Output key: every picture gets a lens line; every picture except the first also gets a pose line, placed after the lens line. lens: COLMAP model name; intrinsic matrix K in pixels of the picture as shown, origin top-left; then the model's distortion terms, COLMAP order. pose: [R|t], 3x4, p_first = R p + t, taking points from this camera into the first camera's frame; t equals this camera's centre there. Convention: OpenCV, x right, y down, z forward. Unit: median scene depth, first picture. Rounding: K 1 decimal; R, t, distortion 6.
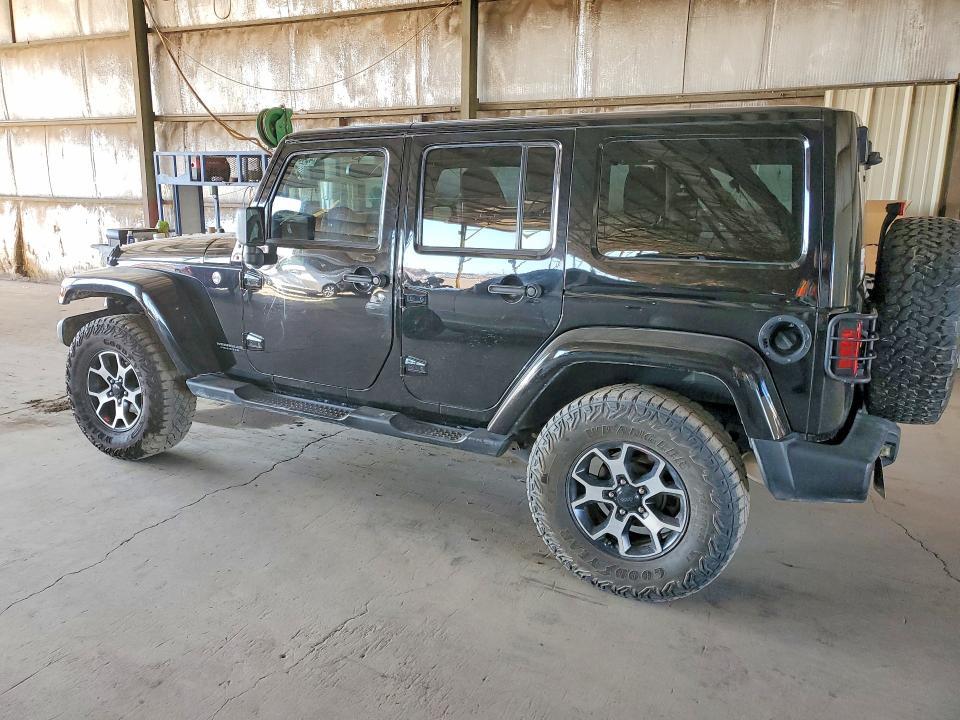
lens RADIAL K [[749.4, 0, 470.4], [0, 749.4, 359.7], [0, 0, 1]] dist [0.010407, 0.002210]
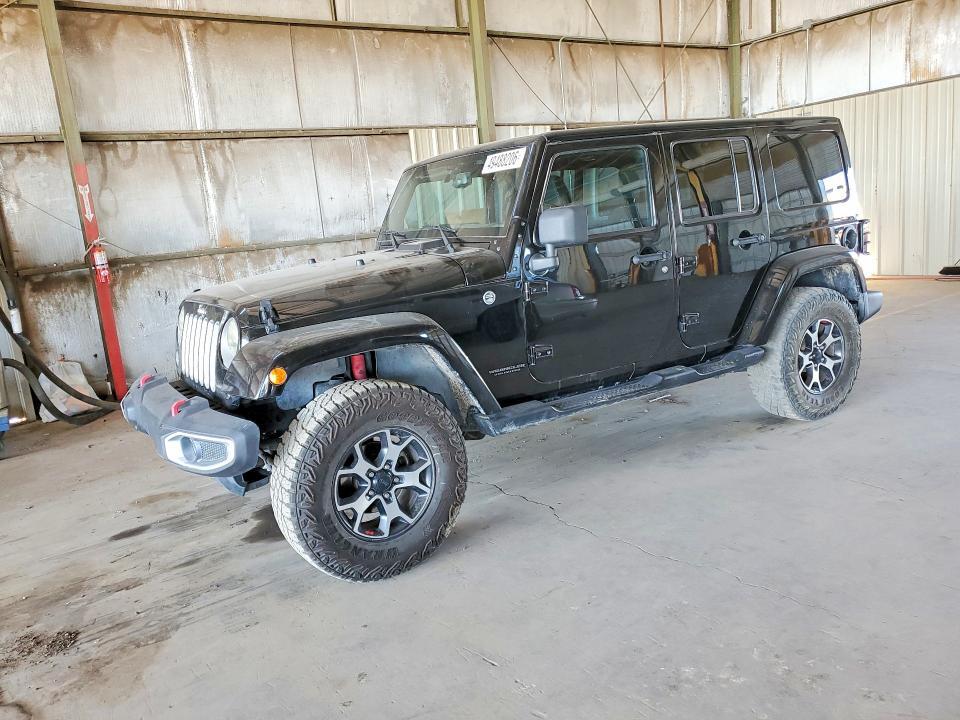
lens RADIAL K [[749.4, 0, 470.4], [0, 749.4, 359.7], [0, 0, 1]] dist [0.010407, 0.002210]
pose [[0.473041, -0.226259, 0.851492, -1.030622], [0.290283, 0.952524, 0.091841, -0.115691], [-0.831846, 0.203729, 0.516262, 0.537554]]
